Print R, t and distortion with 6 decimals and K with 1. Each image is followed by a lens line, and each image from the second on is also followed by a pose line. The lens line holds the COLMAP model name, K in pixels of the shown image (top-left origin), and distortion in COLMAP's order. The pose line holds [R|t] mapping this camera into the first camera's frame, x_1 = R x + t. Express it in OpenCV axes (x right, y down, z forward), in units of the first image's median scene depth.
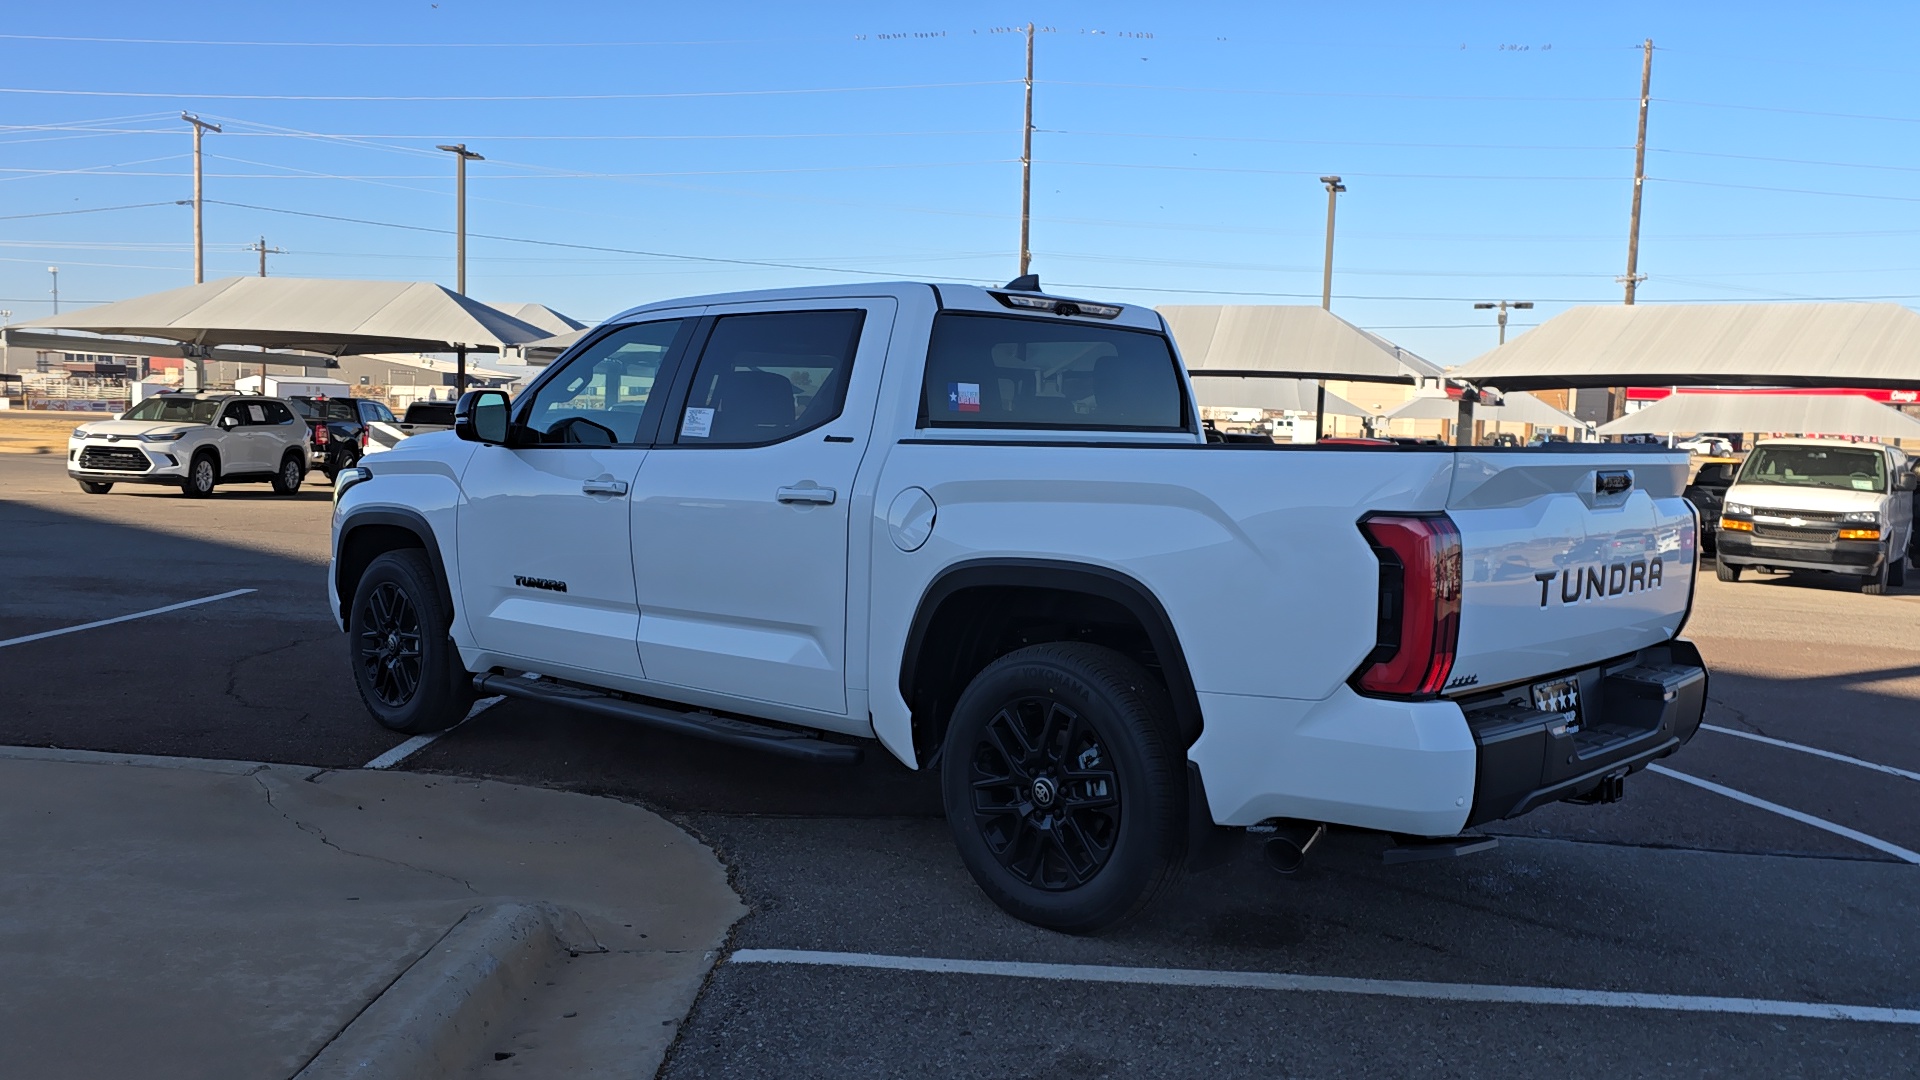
lens RADIAL K [[1563.8, 0, 998.8], [0, 1563.8, 515.5], [0, 0, 1]] dist [0.009201, 0.008415]
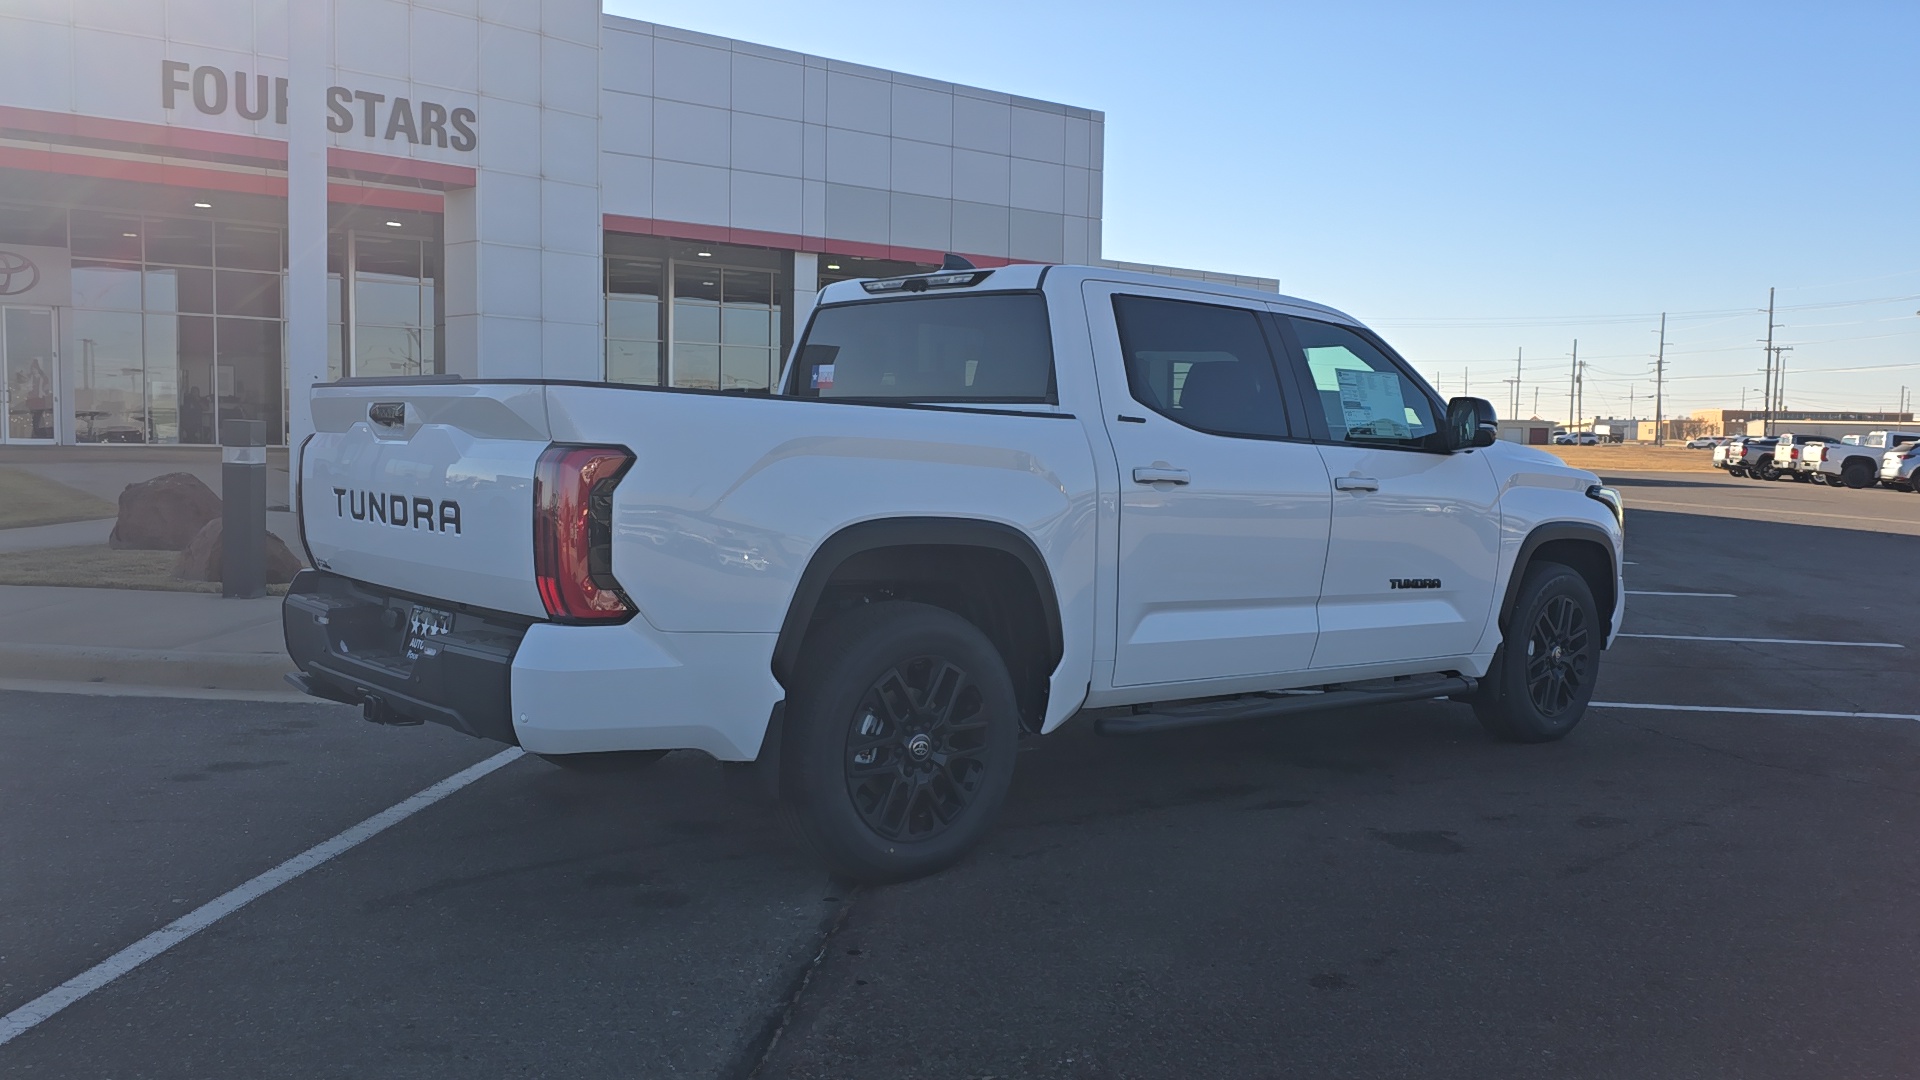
lens RADIAL K [[1675.4, 0, 1068.4], [0, 1675.4, 534.8], [0, 0, 1]] dist [0.002550, -0.004611]
pose [[-0.090585, 0.029109, -0.995463, 1.098182], [-0.089284, 0.995310, 0.037229, -0.017420], [0.991878, 0.092251, -0.087562, 1.166641]]
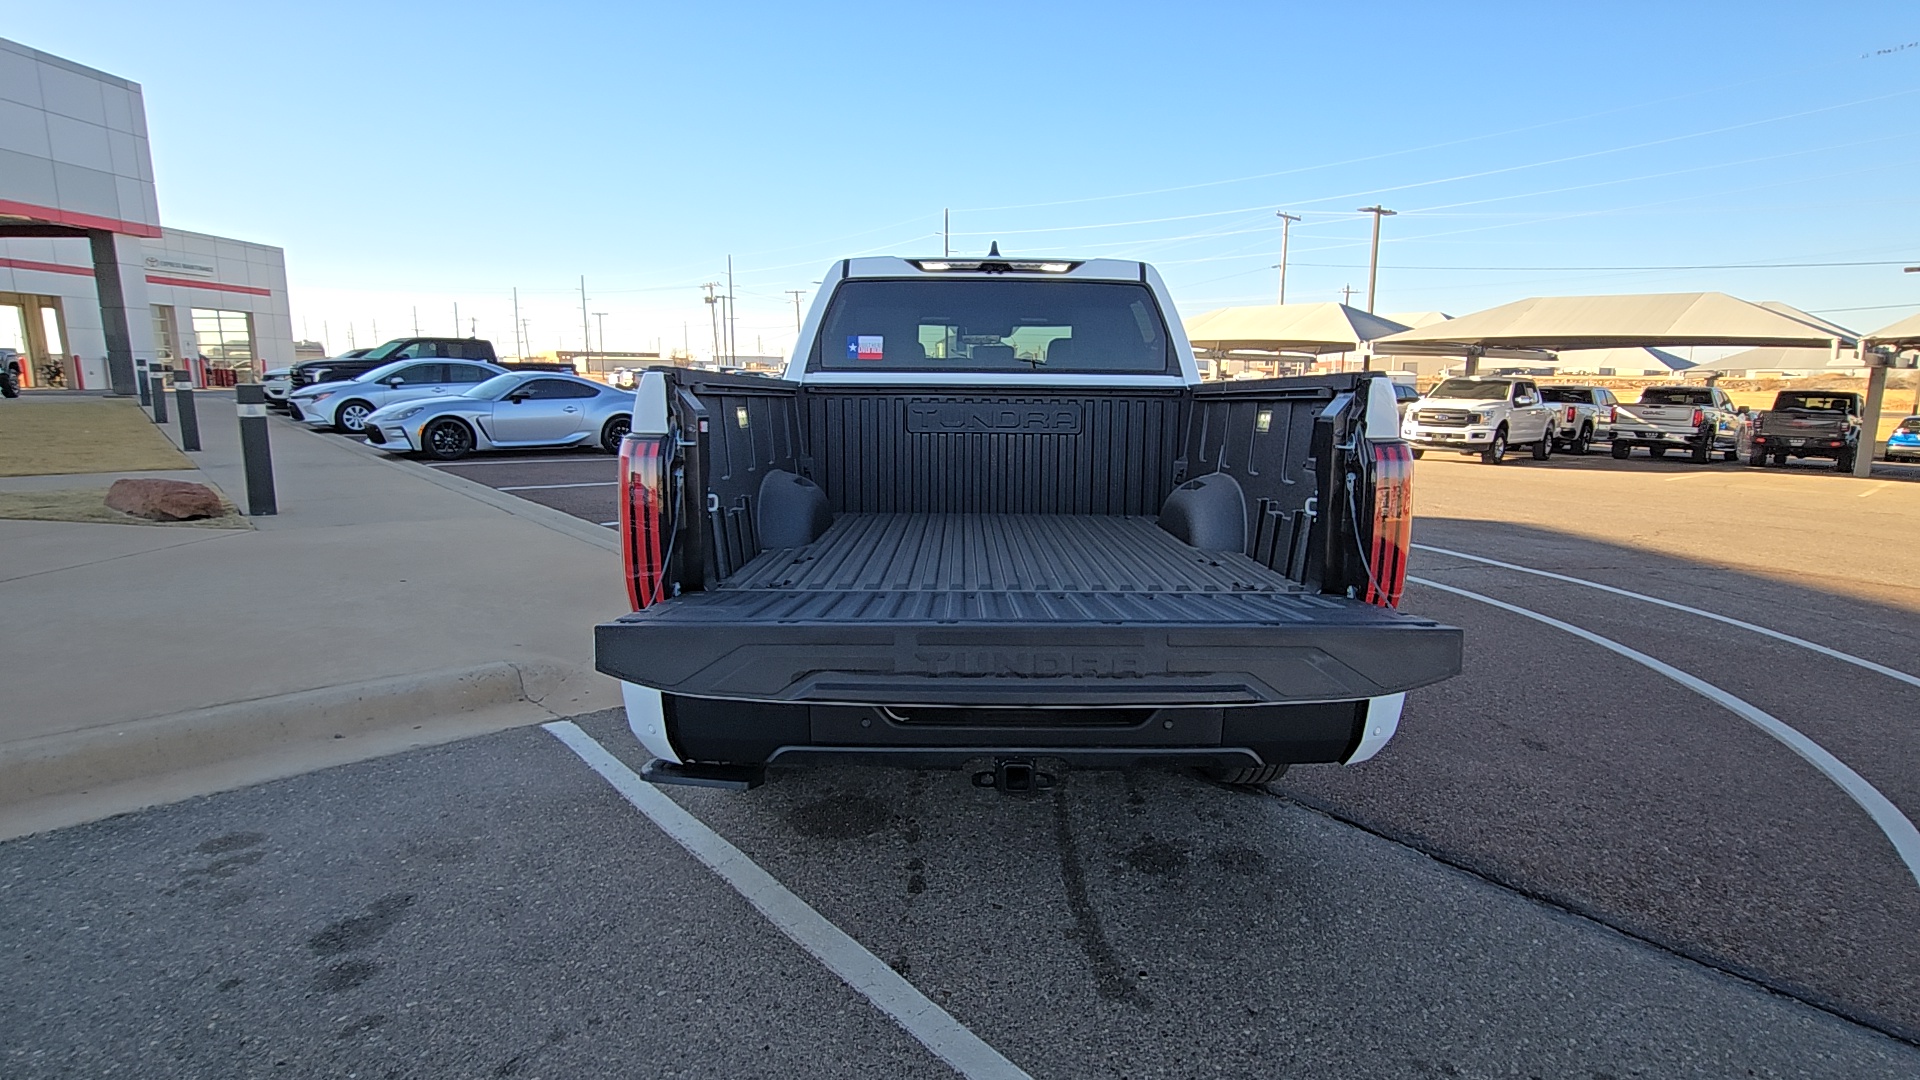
lens RADIAL K [[972.6, 0, 975.0], [0, 972.6, 551.4], [0, 0, 1]] dist [0.002883, -0.000579]
pose [[0.682168, 0.107297, -0.723280, 0.559897], [-0.038171, 0.993052, 0.111316, -0.003647], [0.730198, -0.048328, 0.681524, 0.478020]]
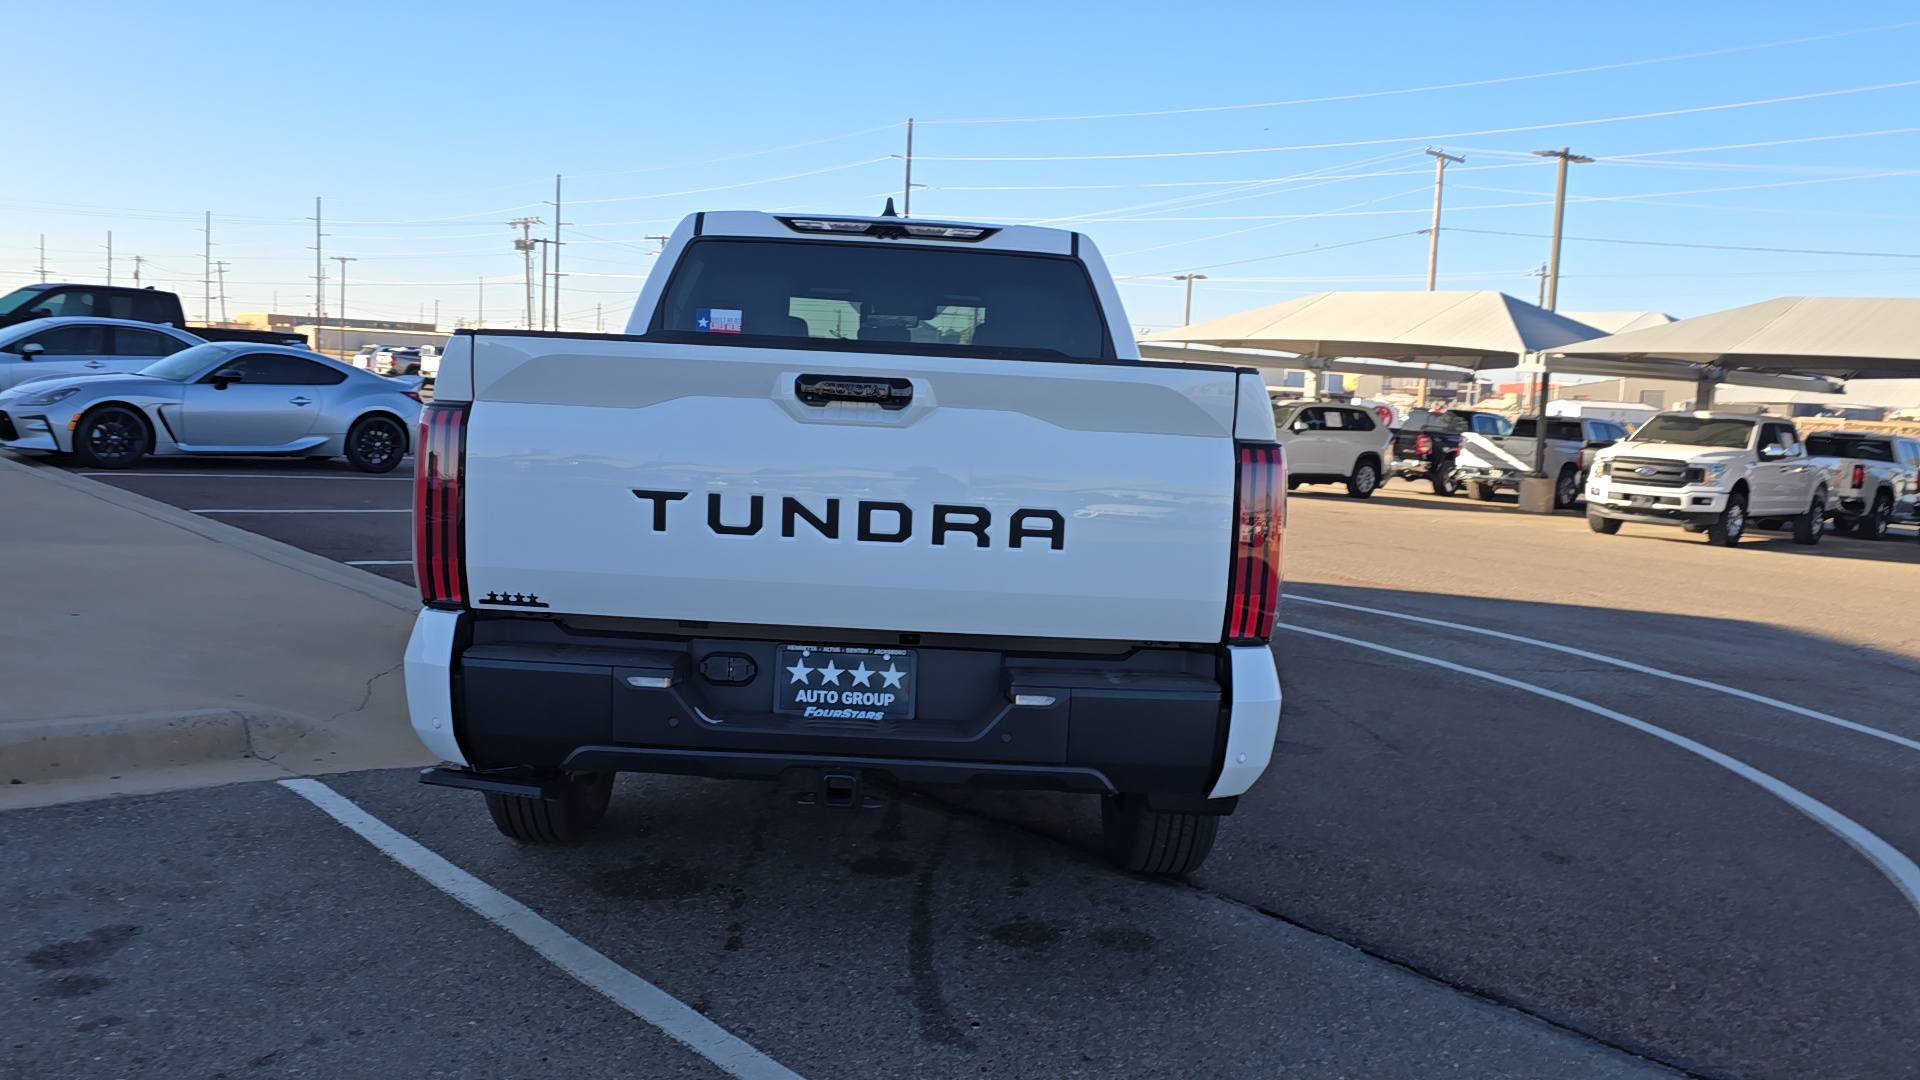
lens RADIAL K [[1599.4, 0, 999.7], [0, 1599.4, 539.2], [0, 0, 1]] dist [0.004616, 0.000544]
pose [[0.704560, 0.073371, -0.705842, 0.751889], [-0.076092, 0.996717, 0.027654, 0.017803], [0.705554, 0.034225, 0.707830, 0.373391]]
